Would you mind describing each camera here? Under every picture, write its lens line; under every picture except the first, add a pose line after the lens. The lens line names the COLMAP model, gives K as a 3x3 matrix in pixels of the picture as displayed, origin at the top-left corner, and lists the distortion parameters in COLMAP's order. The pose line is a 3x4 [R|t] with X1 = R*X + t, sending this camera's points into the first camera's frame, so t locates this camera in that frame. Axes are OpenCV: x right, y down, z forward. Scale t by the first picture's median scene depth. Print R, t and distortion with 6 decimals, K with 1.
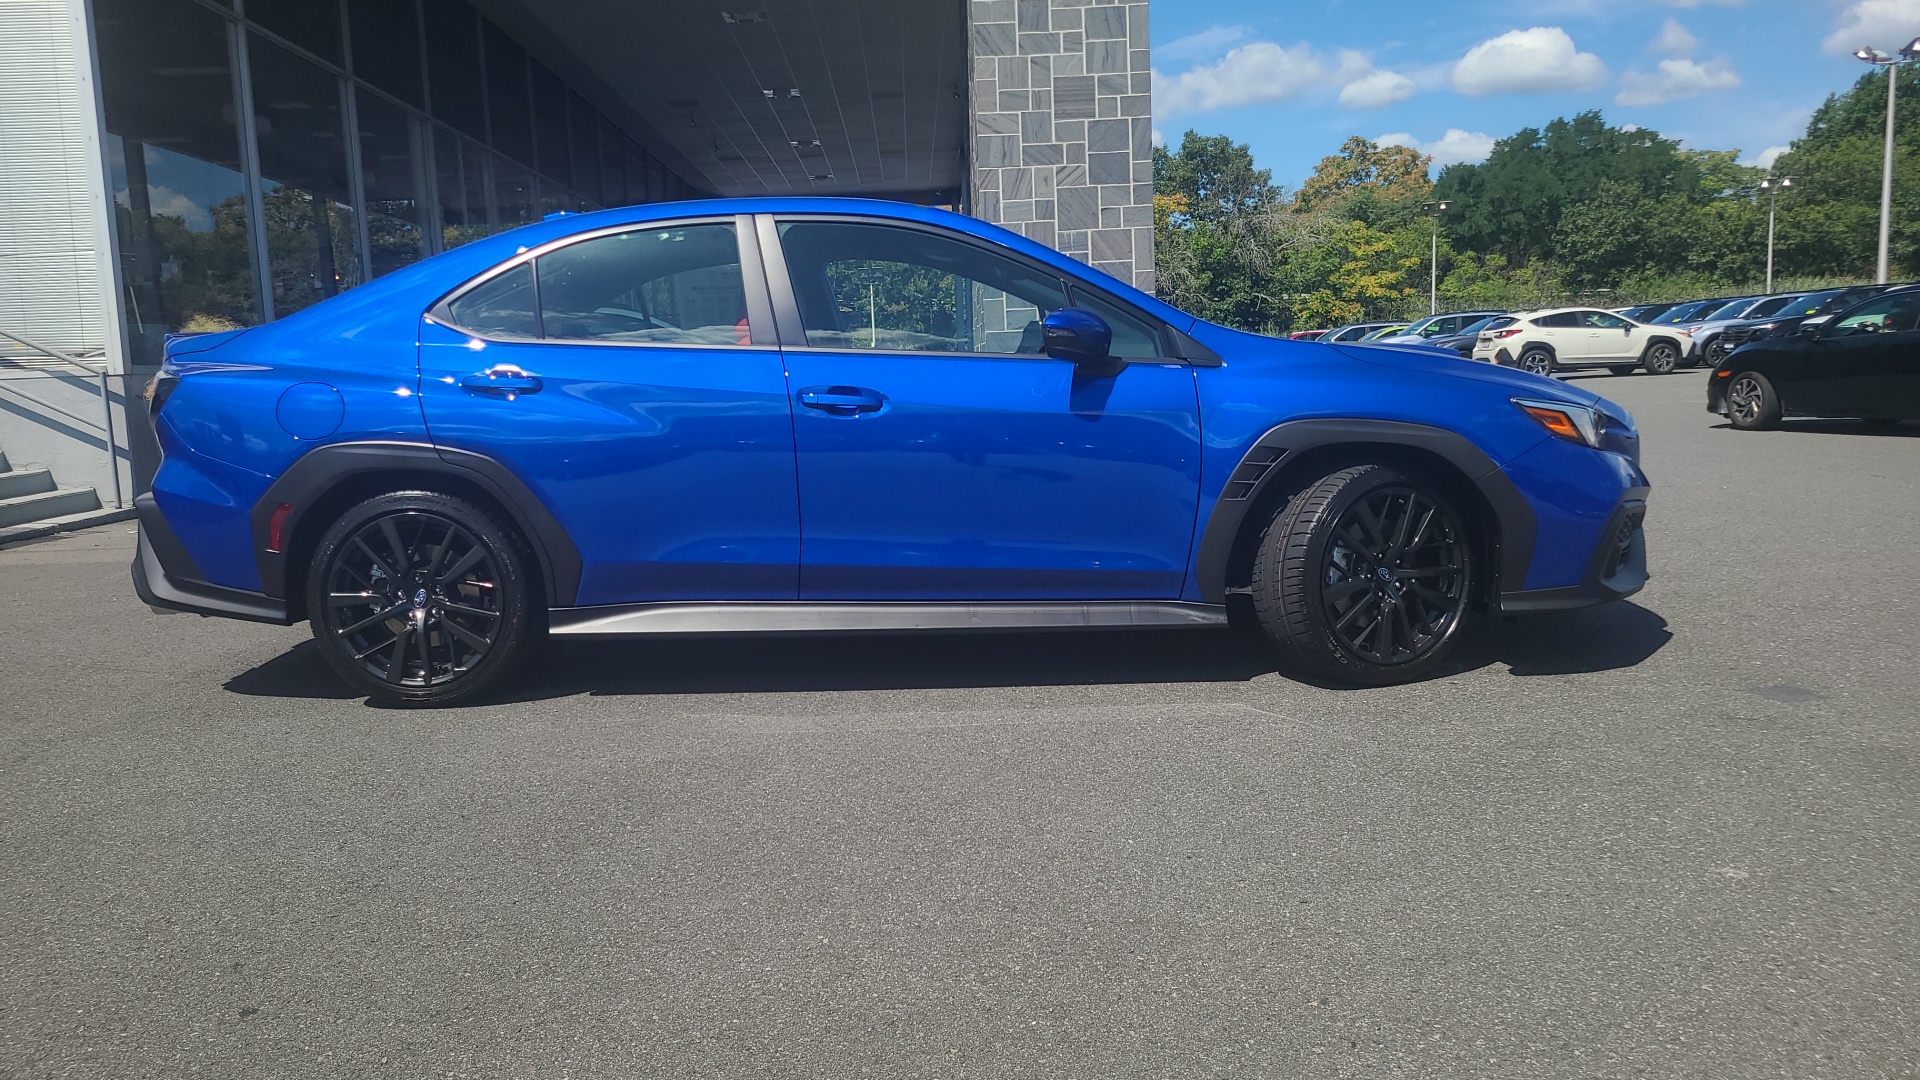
lens RADIAL K [[1467.0, 0, 951.0], [0, 1467.0, 537.1], [0, 0, 1]] dist [0.033006, -0.016059]
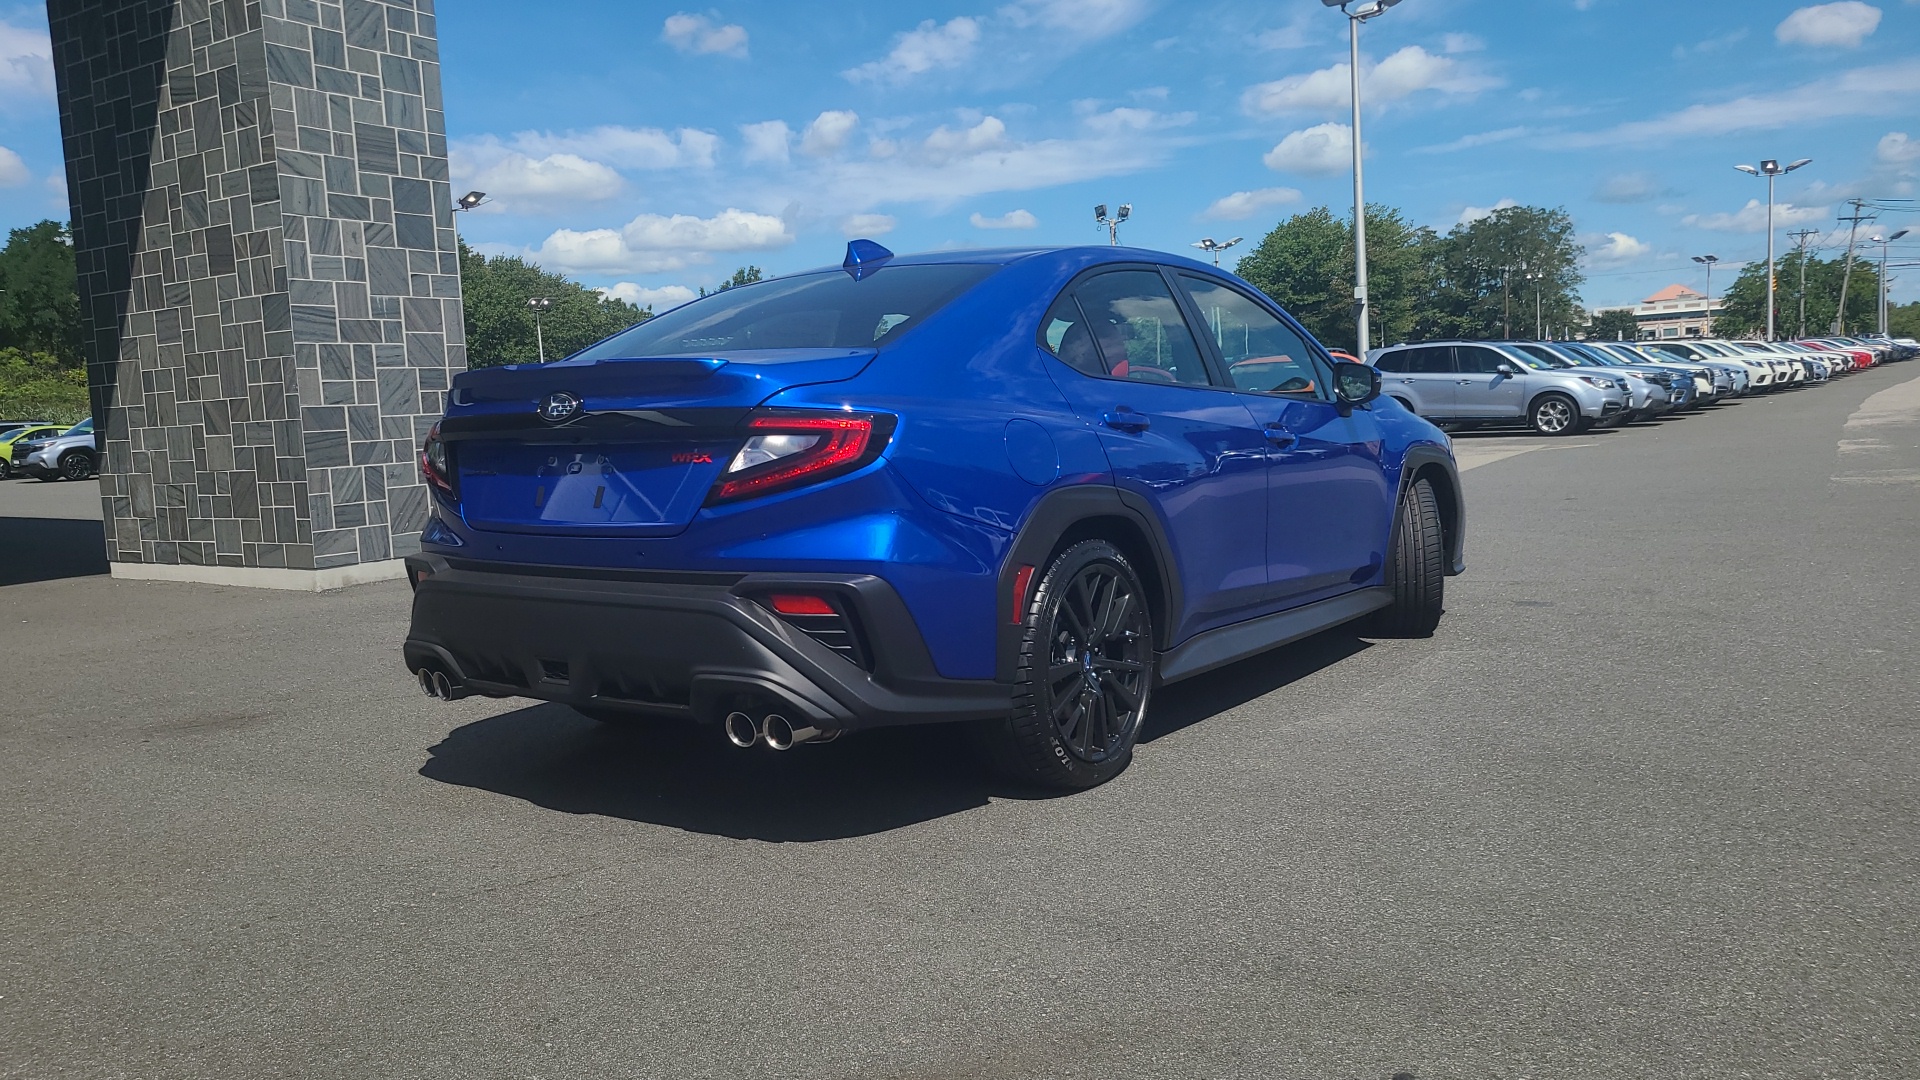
lens RADIAL K [[1467.0, 0, 912.8], [0, 1467.0, 544.7], [0, 0, 1]] dist [0.033006, -0.016059]
pose [[0.603227, -0.050125, 0.795993, -0.446404], [0.103795, 0.994469, -0.016036, -0.010139], [-0.790787, 0.092293, 0.605093, 0.218039]]
